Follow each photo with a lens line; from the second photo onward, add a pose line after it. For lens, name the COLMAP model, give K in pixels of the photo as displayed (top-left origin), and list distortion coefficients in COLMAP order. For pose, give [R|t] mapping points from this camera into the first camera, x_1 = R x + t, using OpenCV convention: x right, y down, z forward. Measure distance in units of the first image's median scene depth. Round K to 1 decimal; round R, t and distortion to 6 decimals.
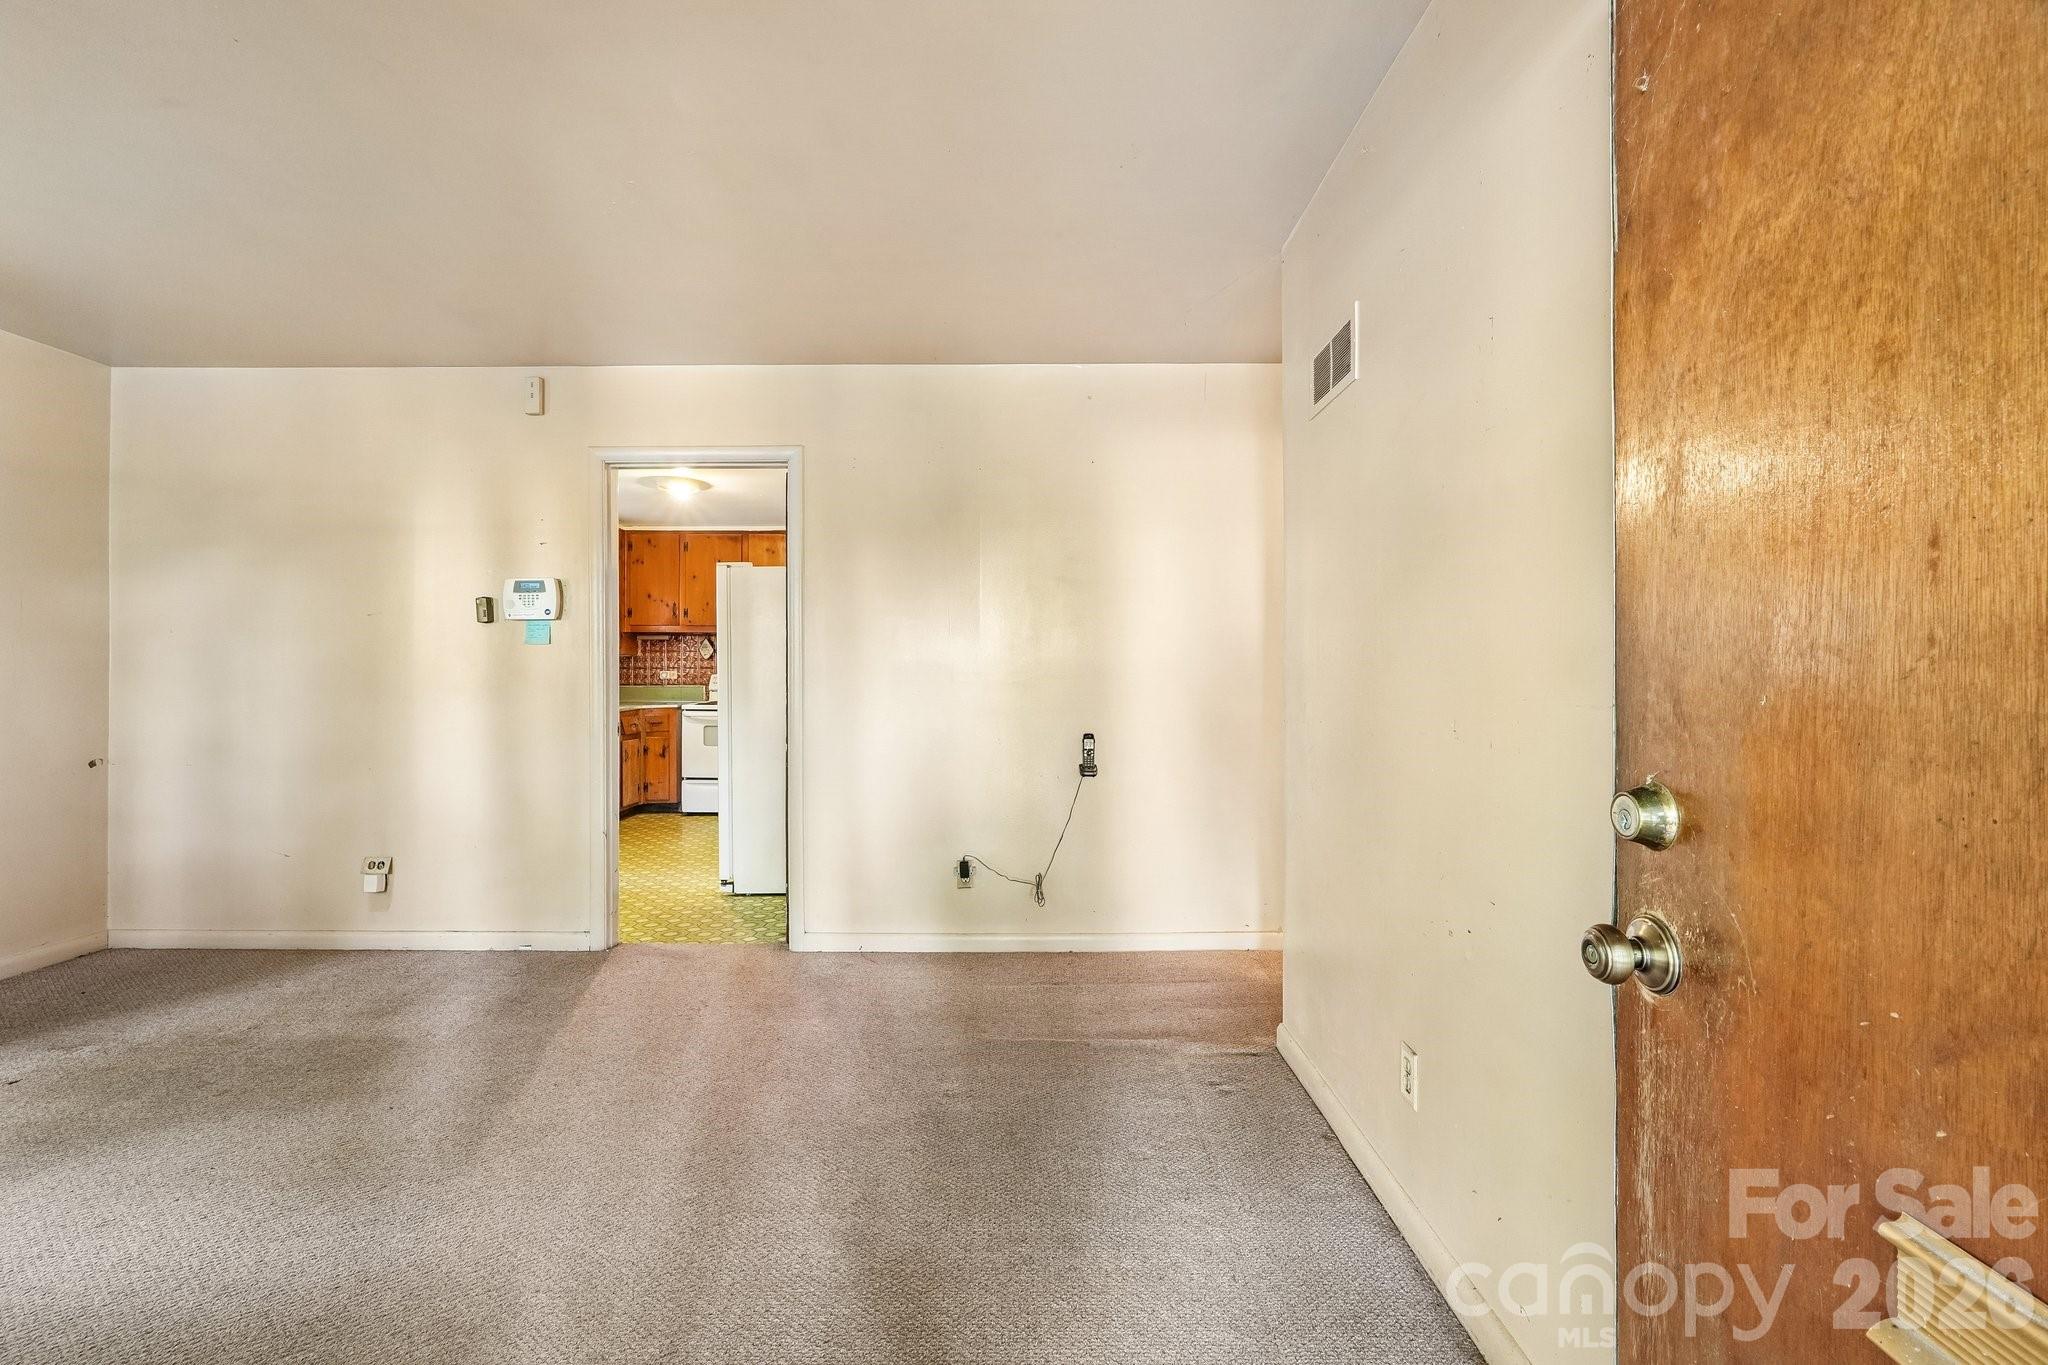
lens RADIAL K [[867.0, 0, 1026.3], [0, 867.0, 676.2], [0, 0, 1]] dist [-0.023297, 0.009745]
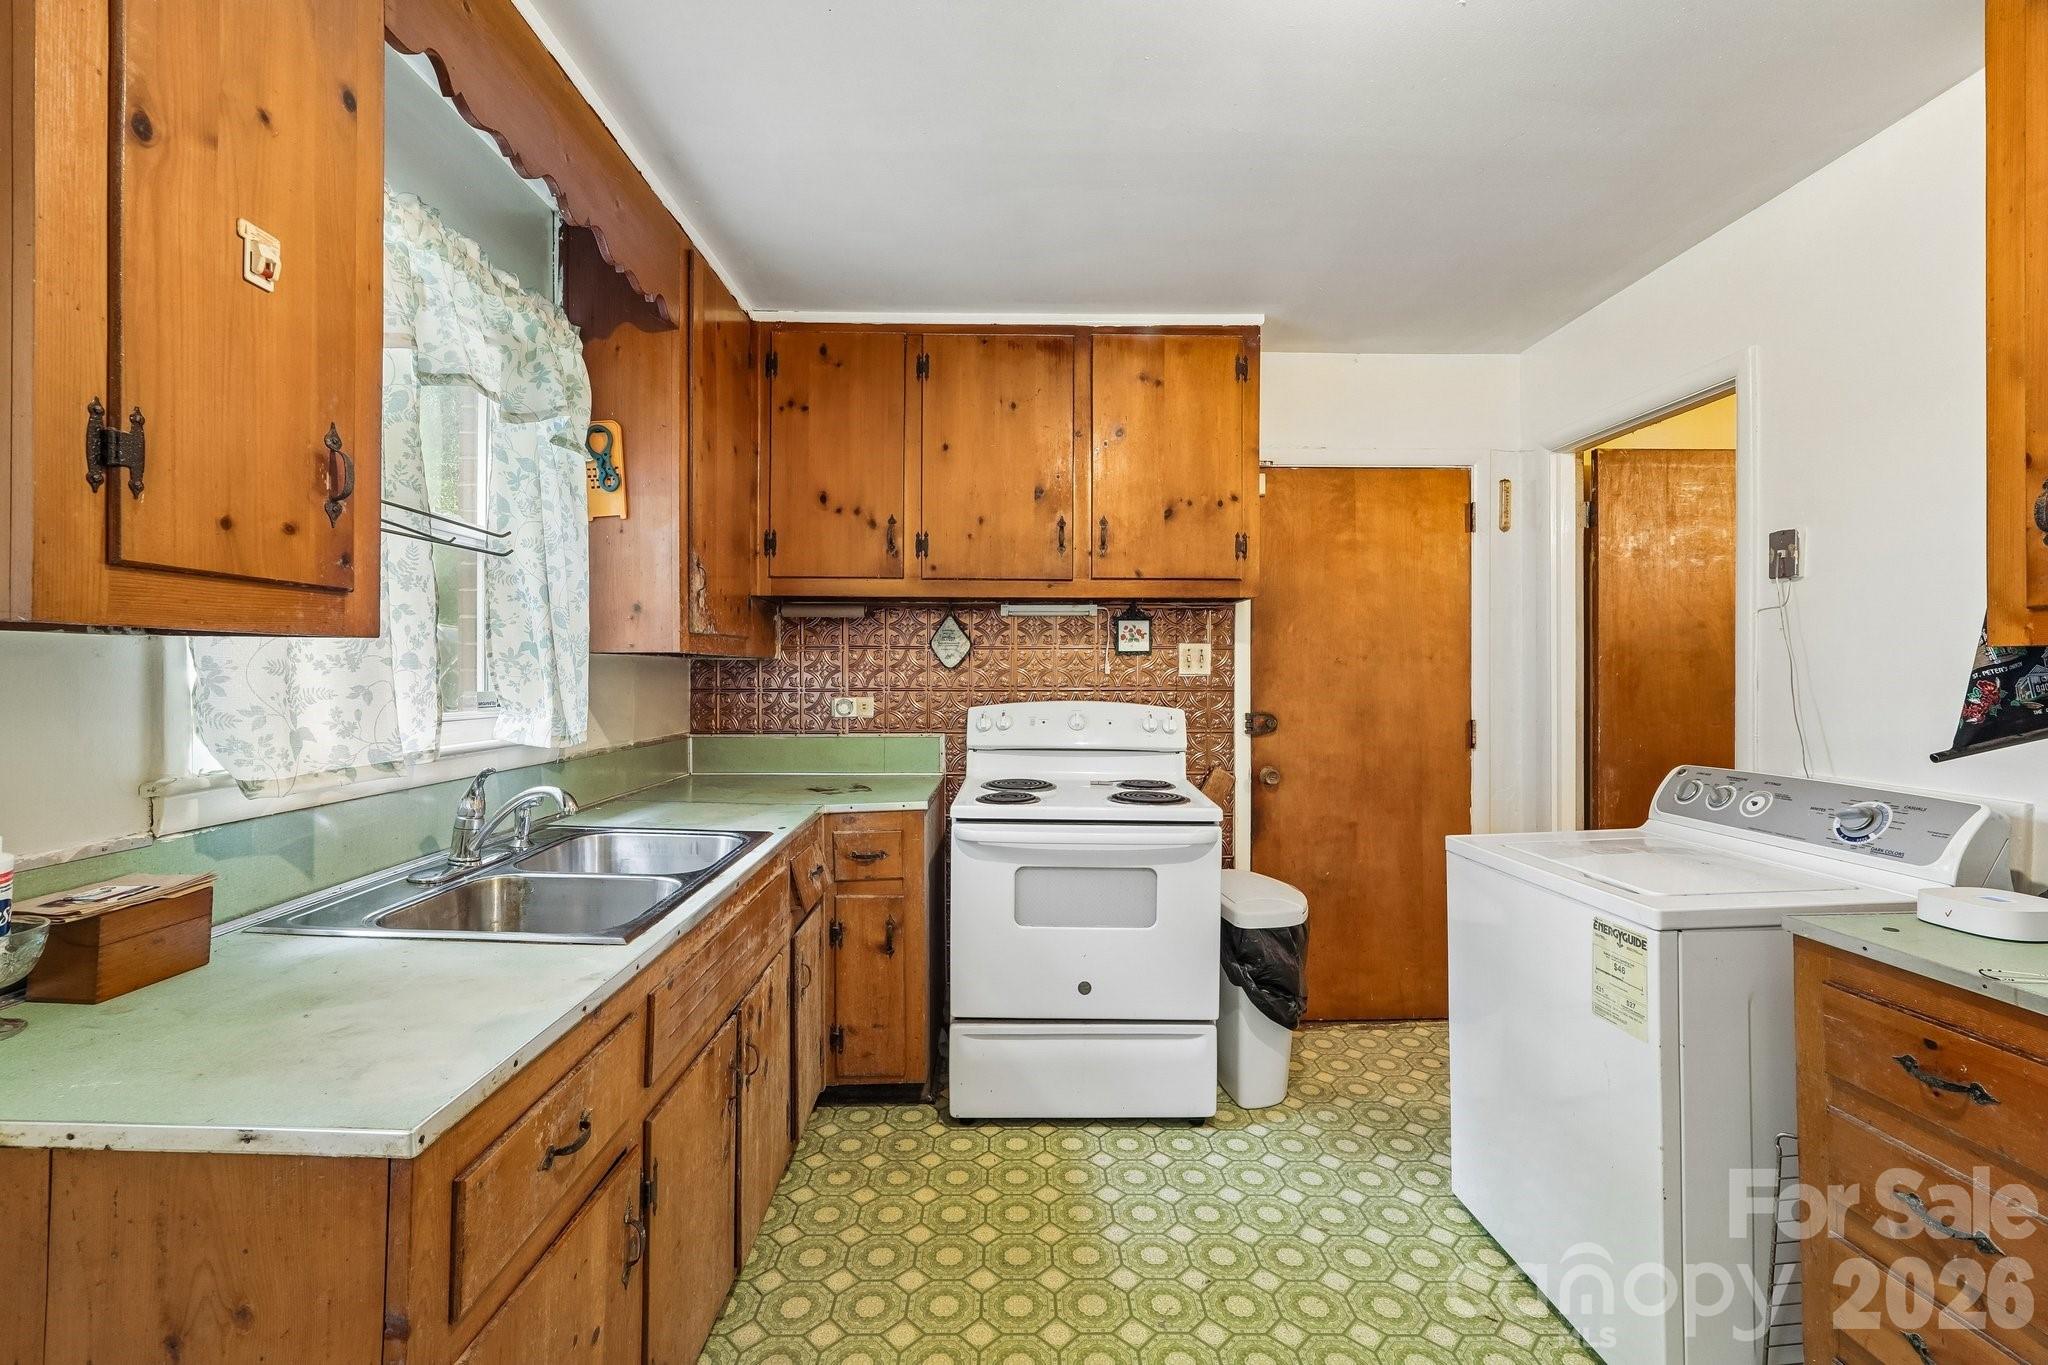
lens RADIAL K [[867.0, 0, 1026.3], [0, 867.0, 676.2], [0, 0, 1]] dist [-0.023297, 0.009745]
pose [[0.999767, 0.000376, 0.021564, -0.356540], [-0.000475, 0.999989, 0.004565, -0.018265], [-0.021562, -0.004574, 0.999757, 0.624816]]
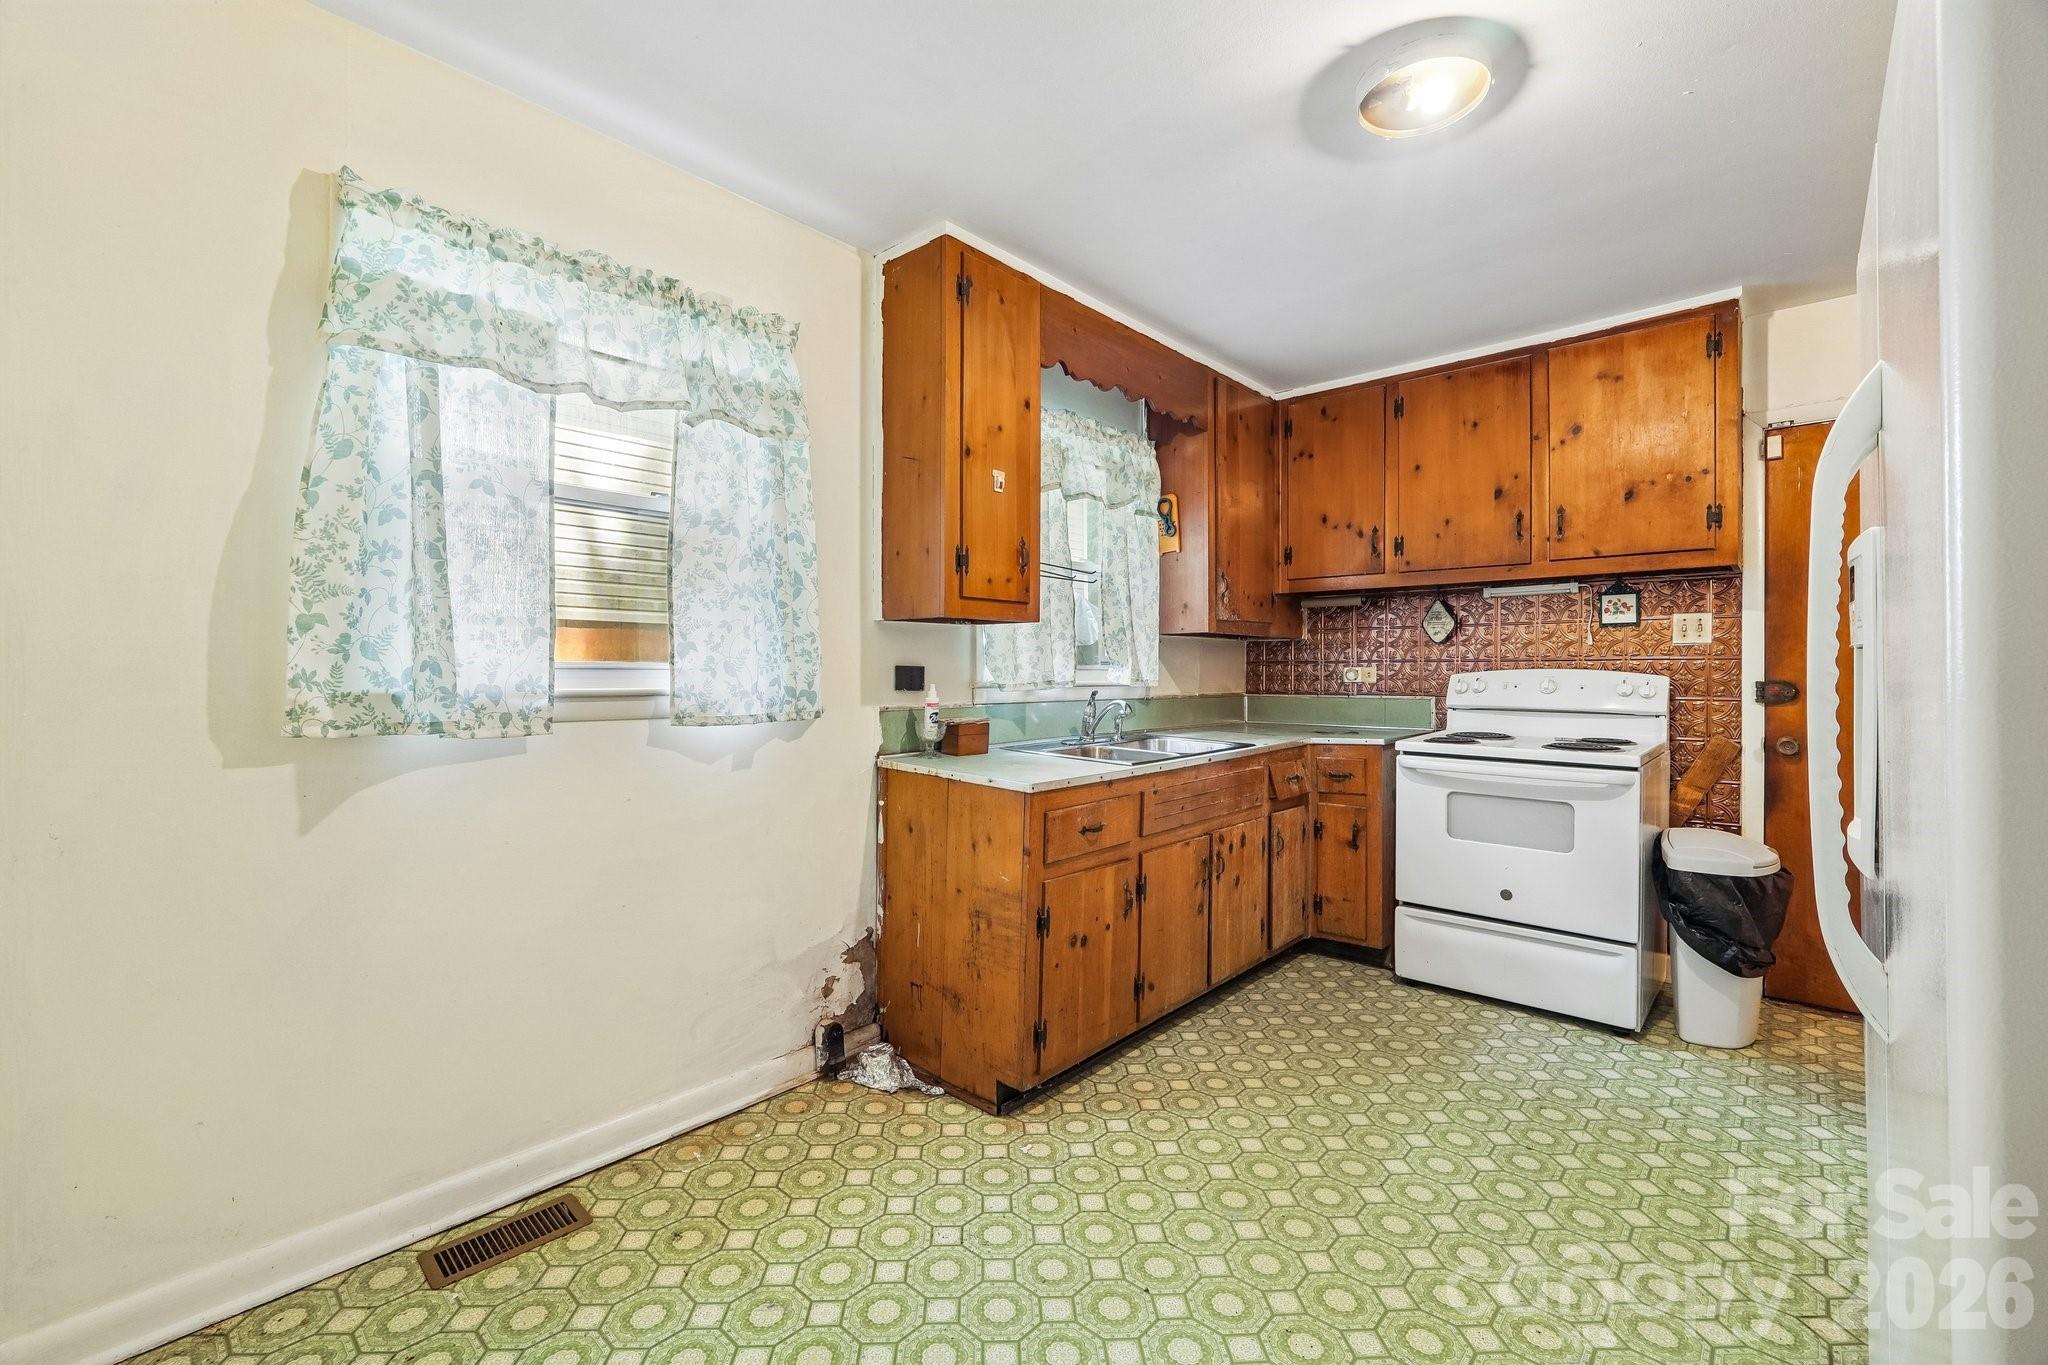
lens RADIAL K [[865.4, 0, 1026.0], [0, 865.4, 678.2], [0, 0, 1]] dist [-0.013153, 0.000136]
pose [[0.746008, 0.002705, -0.665931, -0.228541], [0.001179, 0.999985, 0.005382, -0.002593], [0.665936, -0.004800, 0.745994, 0.502747]]
